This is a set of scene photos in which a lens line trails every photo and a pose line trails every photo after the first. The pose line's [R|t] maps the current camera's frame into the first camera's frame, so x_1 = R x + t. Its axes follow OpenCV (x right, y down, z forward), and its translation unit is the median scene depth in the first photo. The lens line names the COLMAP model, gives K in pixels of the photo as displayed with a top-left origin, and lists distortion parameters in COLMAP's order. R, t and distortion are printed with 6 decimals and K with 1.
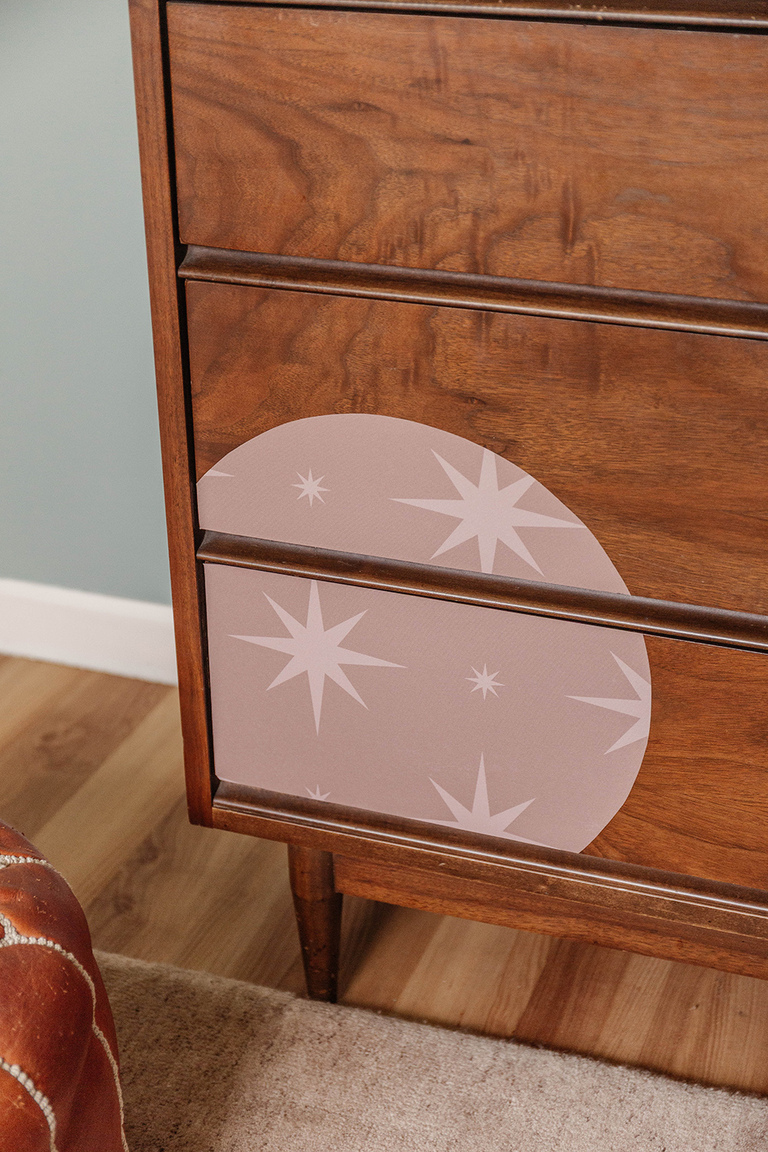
lens RADIAL K [[1824.7, 0, 400.7], [0, 1824.7, 580.1], [0, 0, 1]] dist [-0.055221, 0.000000]
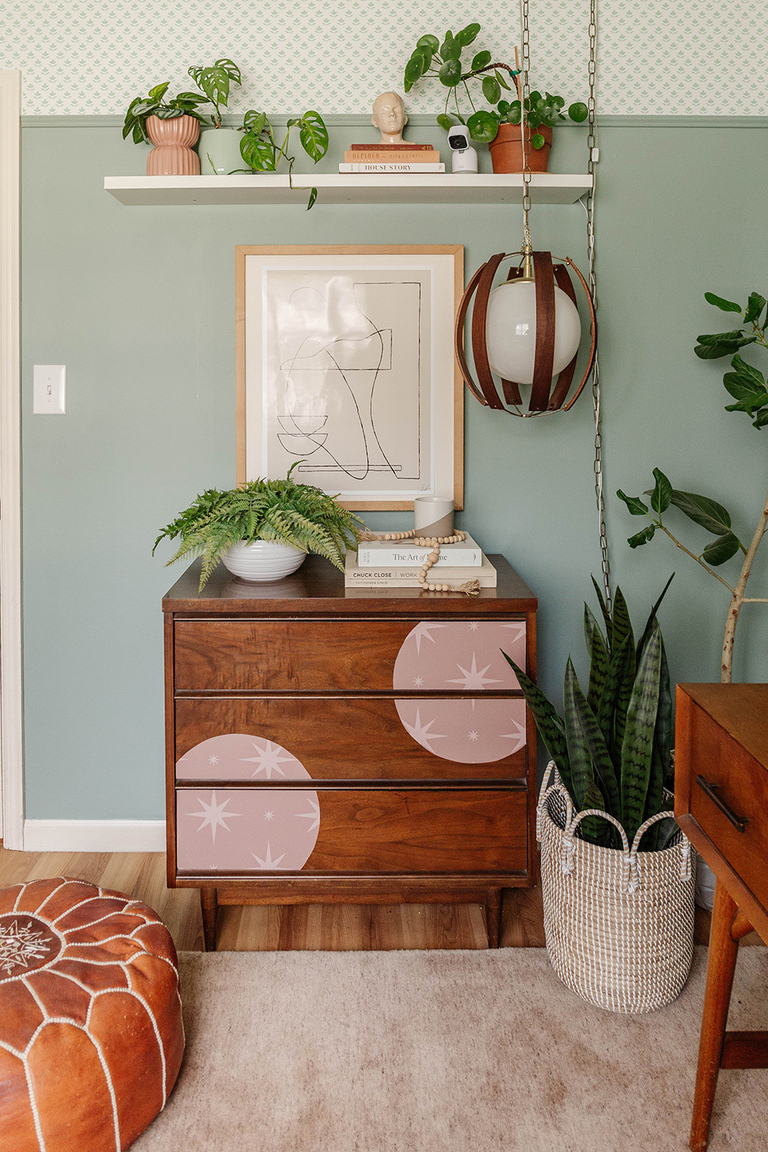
lens RADIAL K [[859.5, 0, 350.1], [0, 859.5, 370.7], [0, 0, 1]] dist [-0.004388, -0.013639]
pose [[0.940639, 0.004766, 0.339376, -0.363156], [0.147449, 0.894880, -0.421247, 0.011596], [-0.305709, 0.446282, 0.841056, -0.750194]]
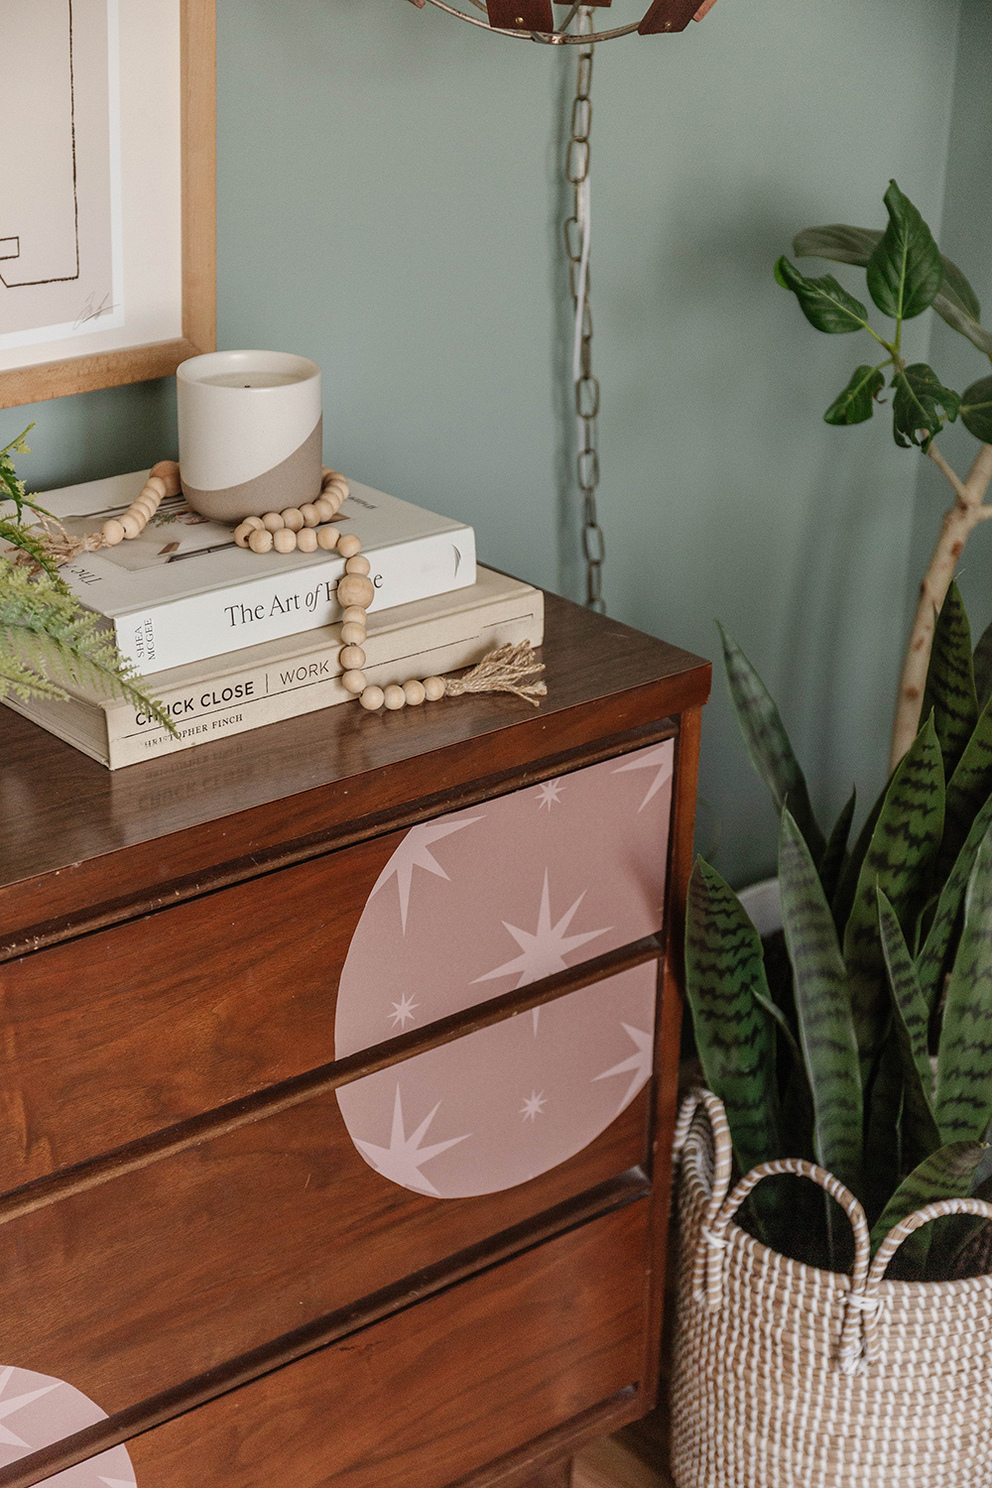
lens RADIAL K [[2537.1, 0, 498.5], [0, 2537.1, 750.9], [0, 0, 1]] dist [-0.063111, 0.000000]
pose [[0.493801, -0.340257, 0.800241, -0.751488], [0.358188, 0.918159, 0.169370, -0.484237], [-0.792377, 0.203001, 0.575264, -0.051435]]
